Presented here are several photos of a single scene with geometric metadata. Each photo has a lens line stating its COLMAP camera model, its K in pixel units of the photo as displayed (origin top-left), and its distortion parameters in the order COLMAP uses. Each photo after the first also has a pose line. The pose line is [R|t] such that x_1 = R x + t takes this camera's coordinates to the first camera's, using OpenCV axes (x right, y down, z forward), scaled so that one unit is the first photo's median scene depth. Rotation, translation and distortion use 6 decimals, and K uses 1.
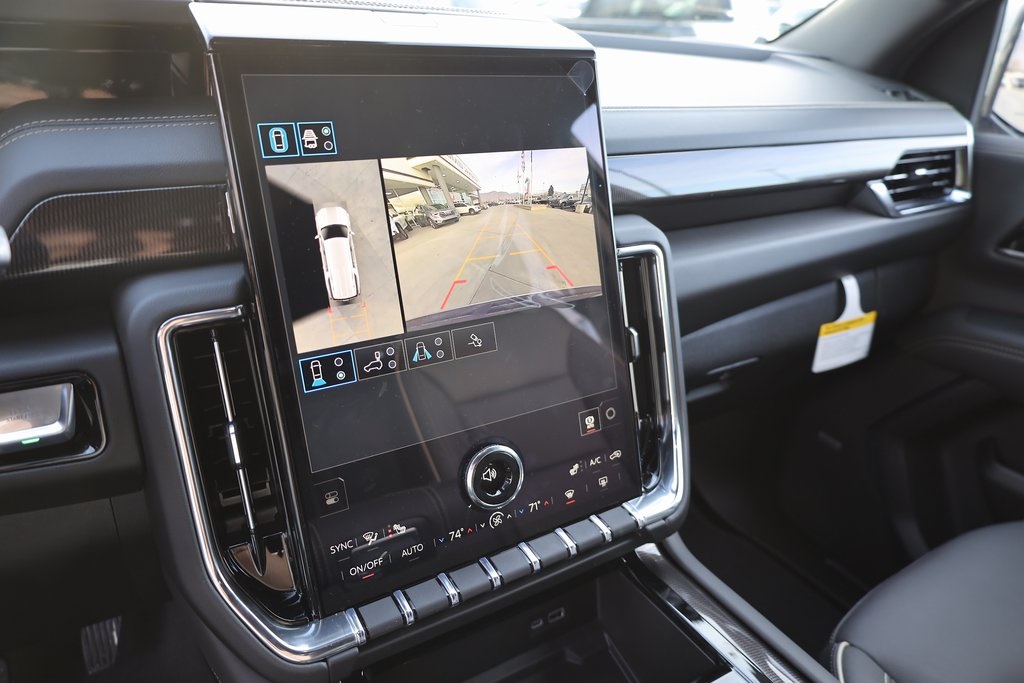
lens RADIAL K [[694.1, 0, 512.0], [0, 694.1, 341.5], [0, 0, 1]] dist [-0.017791, -0.000529]
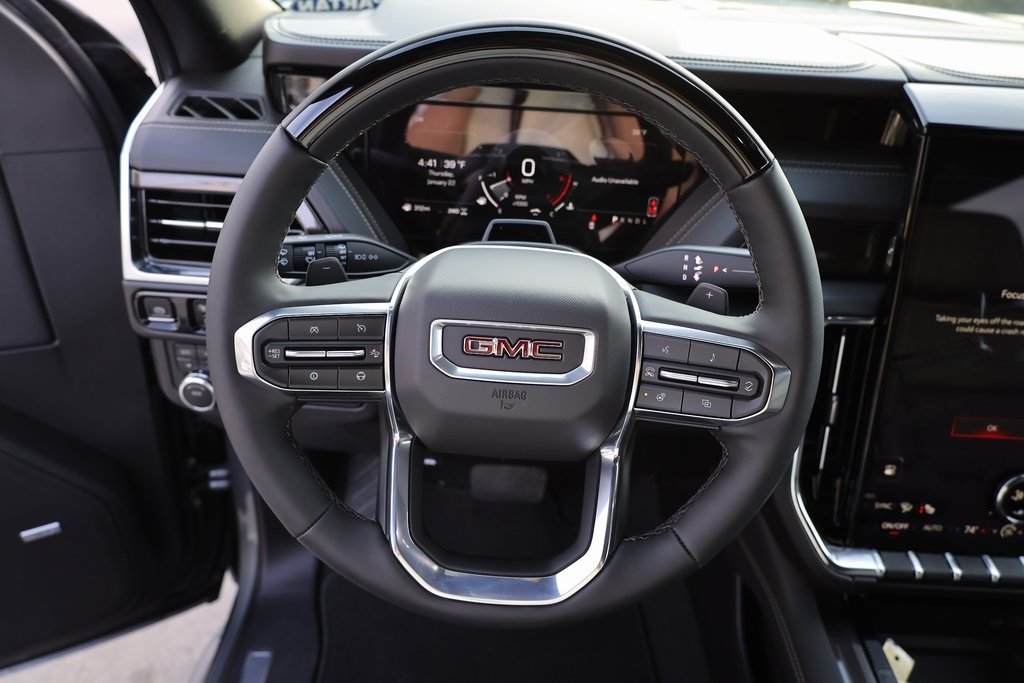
lens RADIAL K [[694.1, 0, 512.0], [0, 694.1, 341.5], [0, 0, 1]] dist [-0.017791, -0.000529]
pose [[0.828586, 0.296672, -0.474796, -0.168789], [-0.231841, 0.953749, 0.191346, -0.052556], [0.509603, -0.048469, 0.859043, -0.277398]]
